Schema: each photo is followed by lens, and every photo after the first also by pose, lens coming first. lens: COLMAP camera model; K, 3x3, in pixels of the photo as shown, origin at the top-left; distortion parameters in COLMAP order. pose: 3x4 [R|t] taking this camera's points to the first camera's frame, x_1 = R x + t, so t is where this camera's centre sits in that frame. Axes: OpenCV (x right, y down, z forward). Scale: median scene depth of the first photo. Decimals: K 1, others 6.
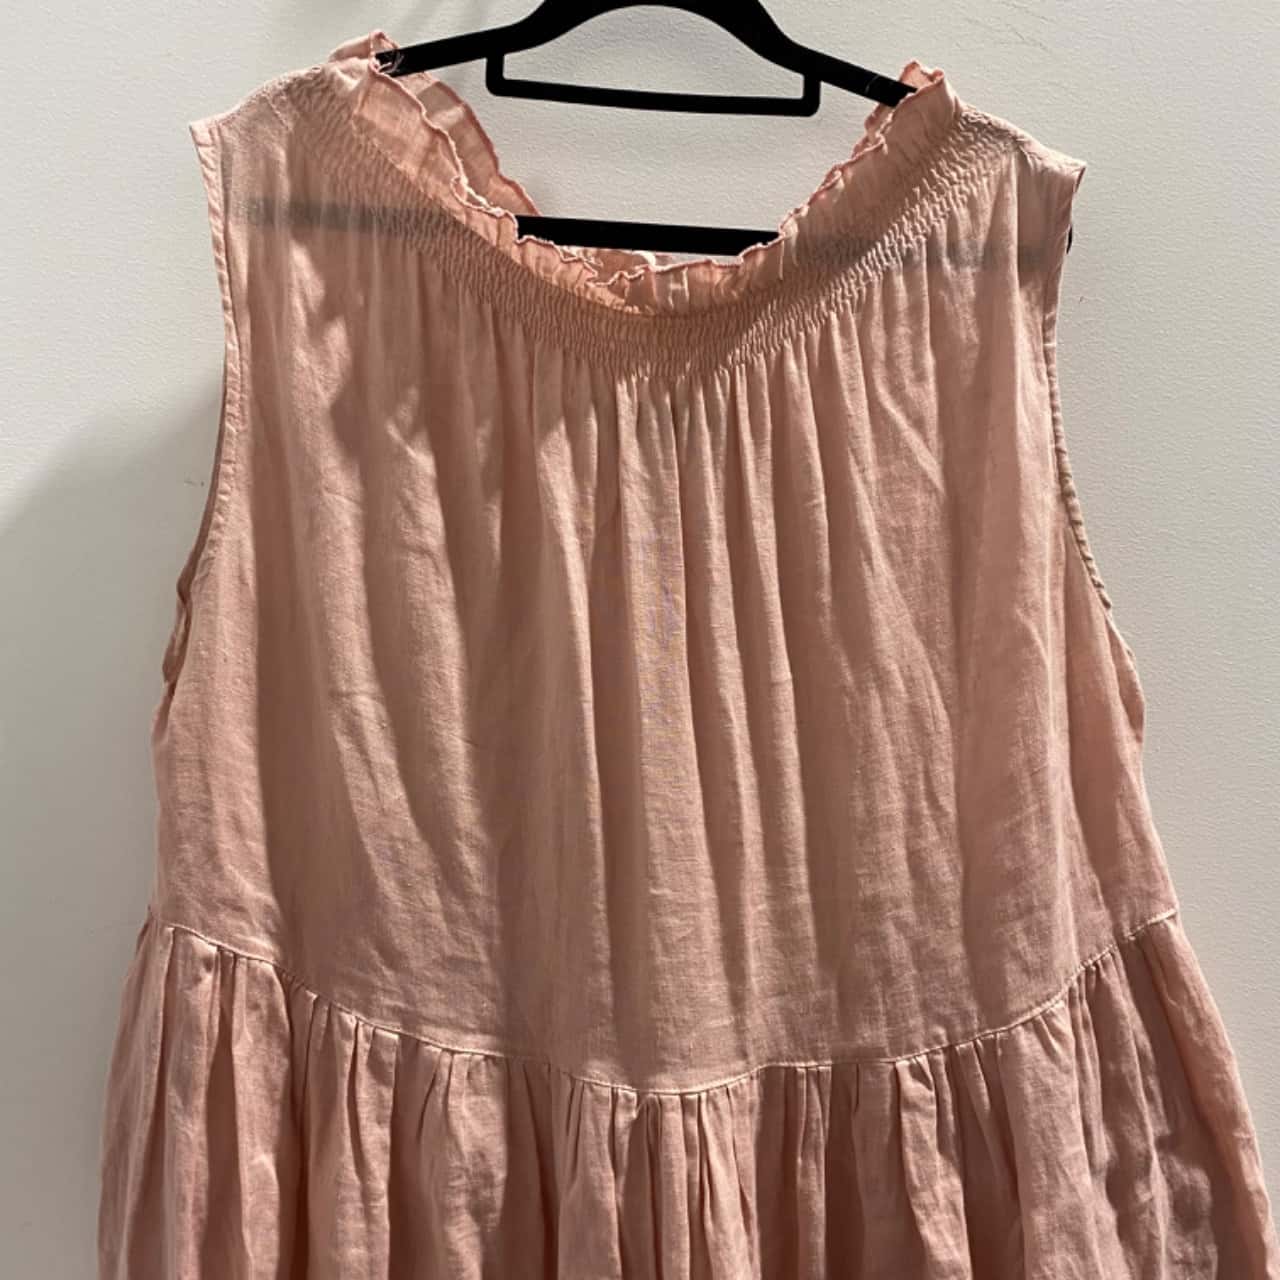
lens RADIAL K [[1292.6, 0, 644.3], [0, 1292.6, 635.2], [0, 0, 1]] dist [-0.001550, 0.000000]
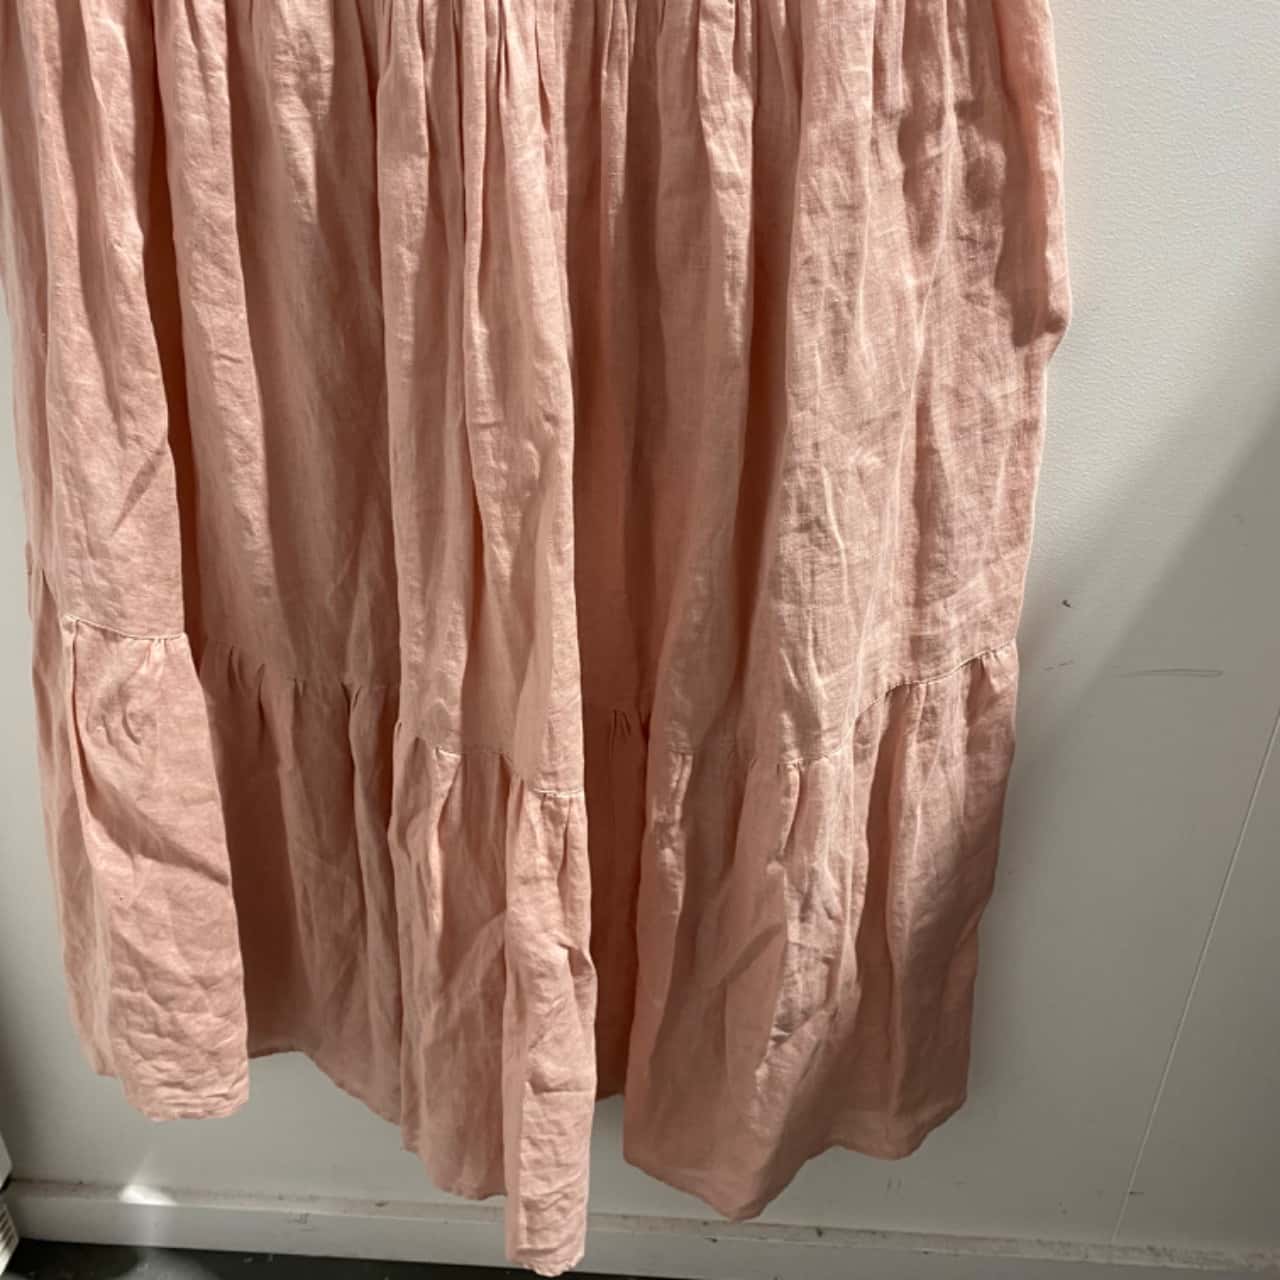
lens RADIAL K [[1292.6, 0, 637.5], [0, 1292.6, 641.2], [0, 0, 1]] dist [-0.001550, 0.000000]
pose [[0.992576, 0.106836, -0.058125, 0.262793], [-0.072368, 0.902884, 0.423750, 0.382009], [0.097752, -0.416398, 0.903912, -0.153007]]
